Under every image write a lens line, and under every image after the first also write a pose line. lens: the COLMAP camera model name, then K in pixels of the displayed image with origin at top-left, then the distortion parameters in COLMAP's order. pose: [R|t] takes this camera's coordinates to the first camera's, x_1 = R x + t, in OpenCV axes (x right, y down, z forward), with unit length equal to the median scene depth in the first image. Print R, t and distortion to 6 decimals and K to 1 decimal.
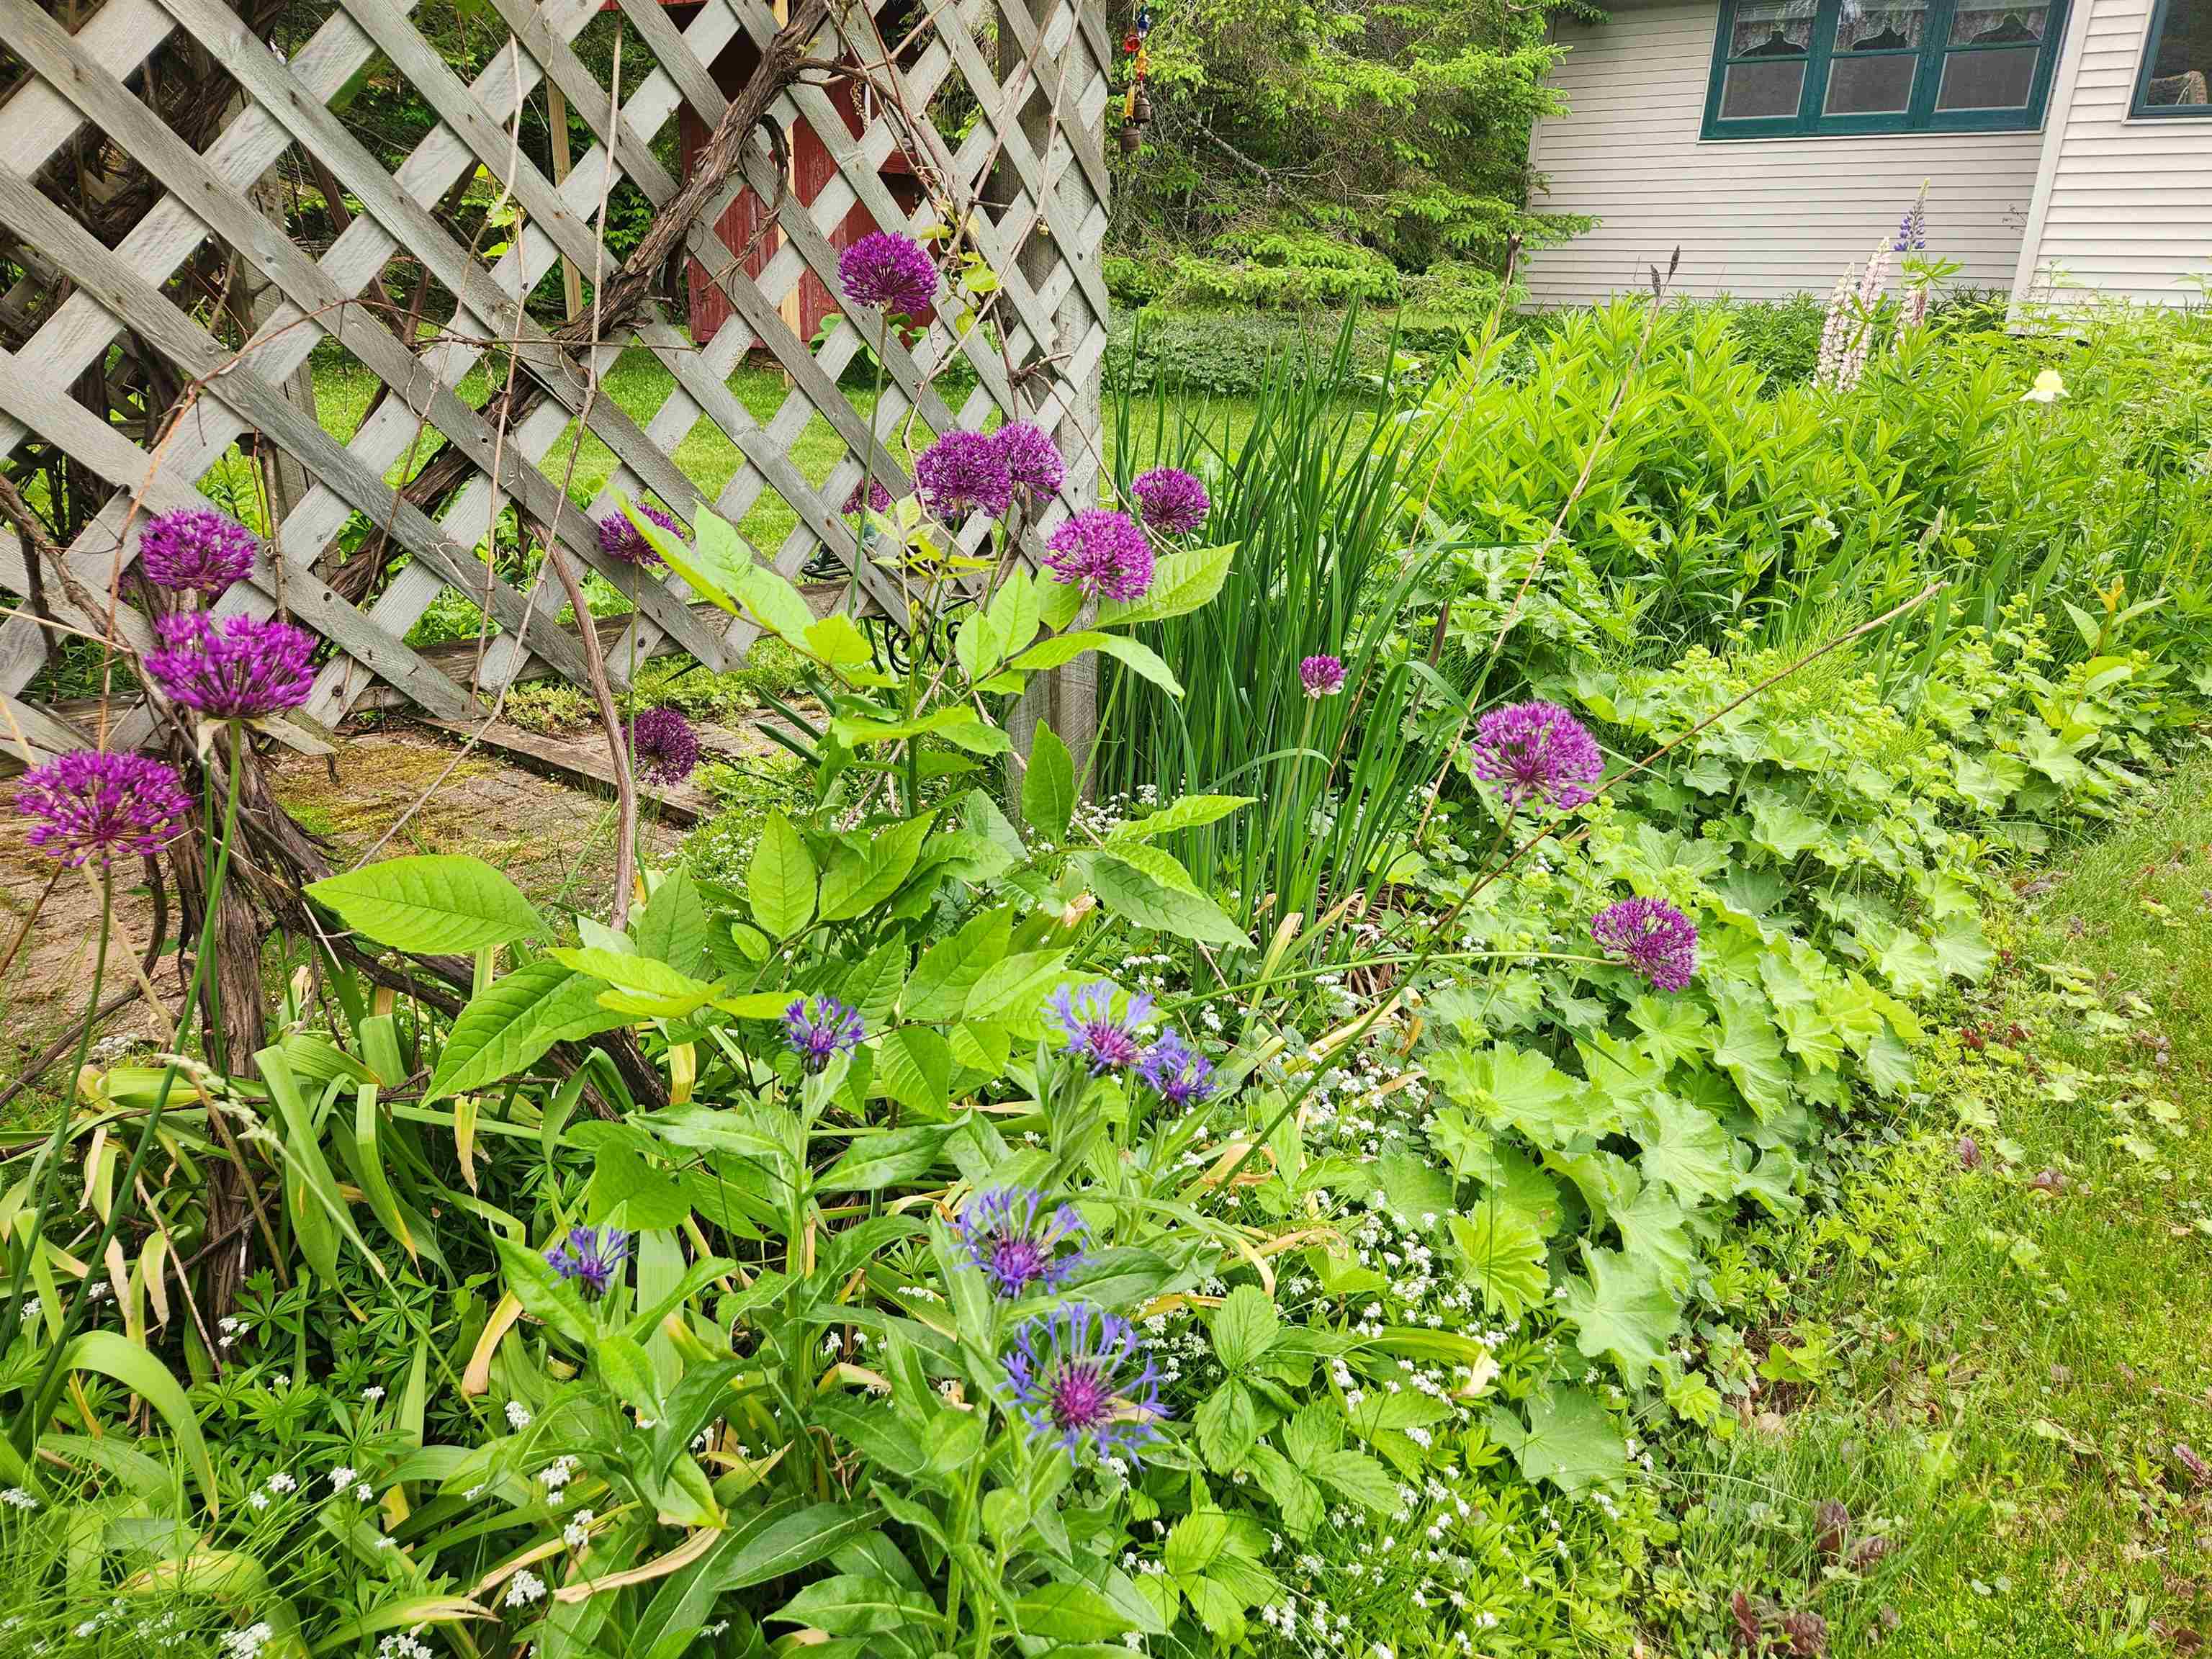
lens RADIAL K [[1461.1, 0, 1121.5], [0, 1461.1, 825.5], [0, 0, 1]] dist [0.060817, -0.048672]
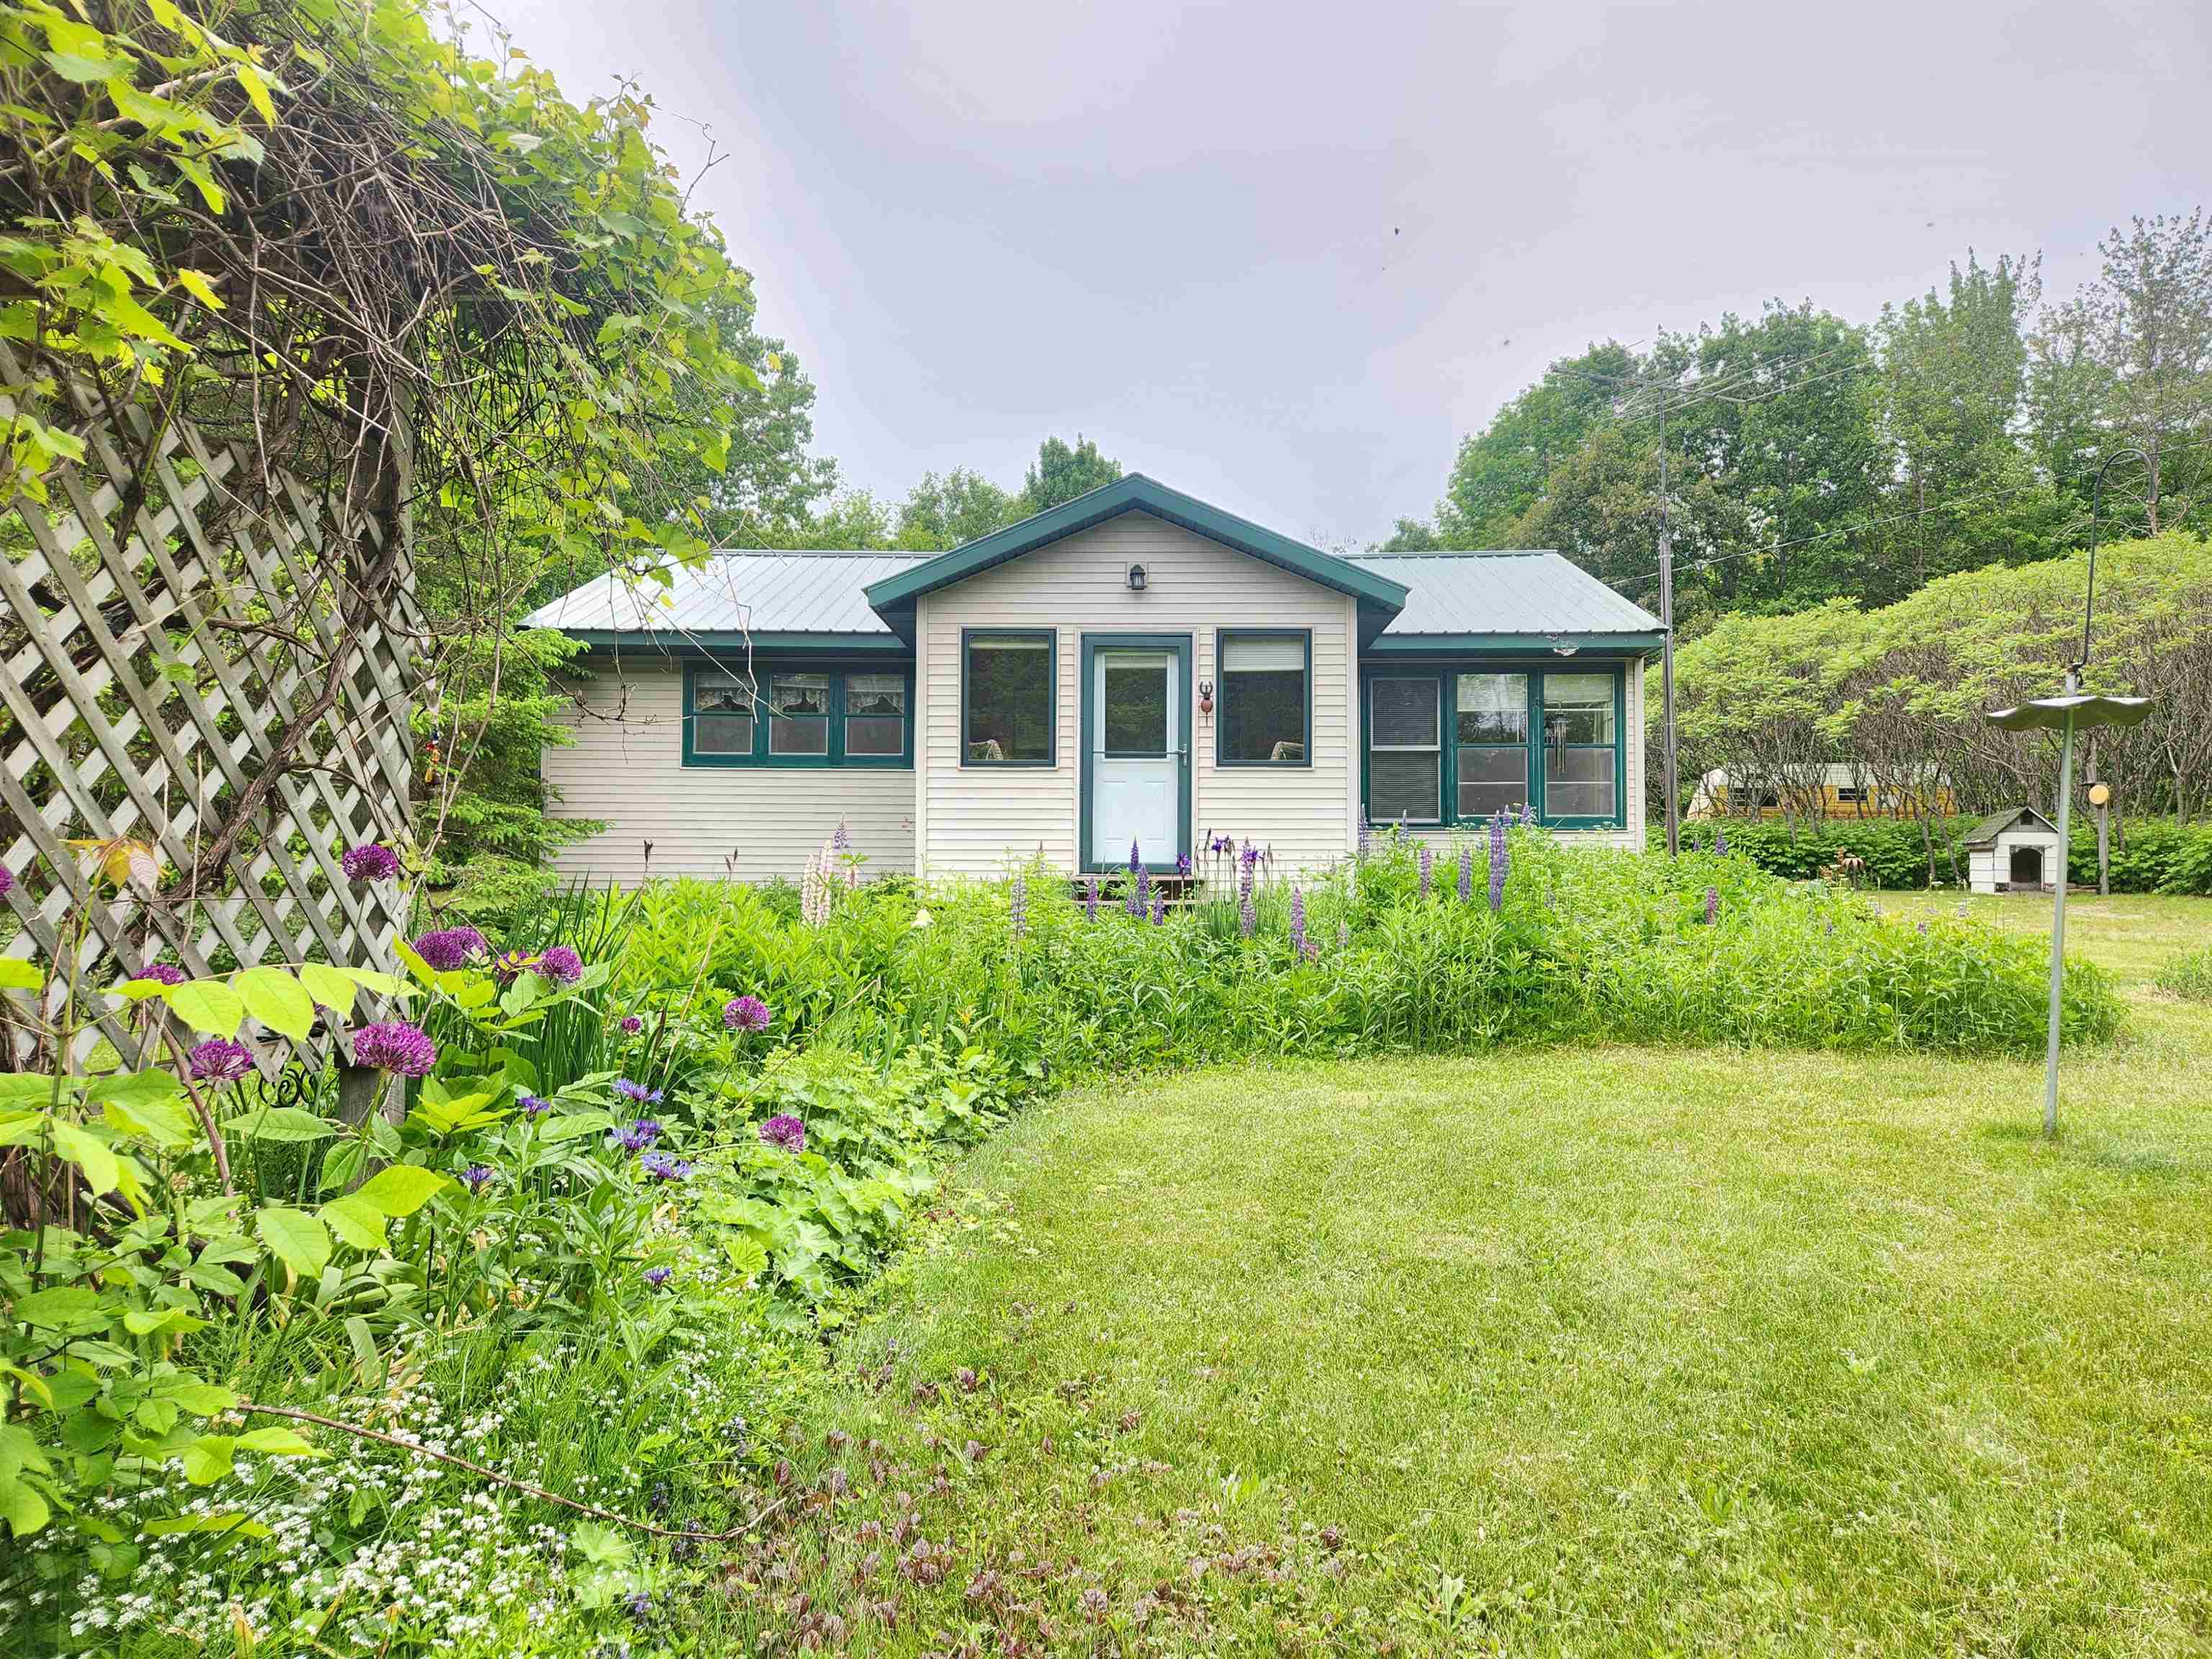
lens RADIAL K [[1461.1, 0, 1110.9], [0, 1461.1, 821.4], [0, 0, 1]] dist [0.060817, -0.048672]
pose [[0.803617, 0.005232, 0.595124, -0.276831], [0.219568, 0.926815, -0.304638, 0.203690], [-0.553163, 0.375483, 0.743655, -0.538008]]
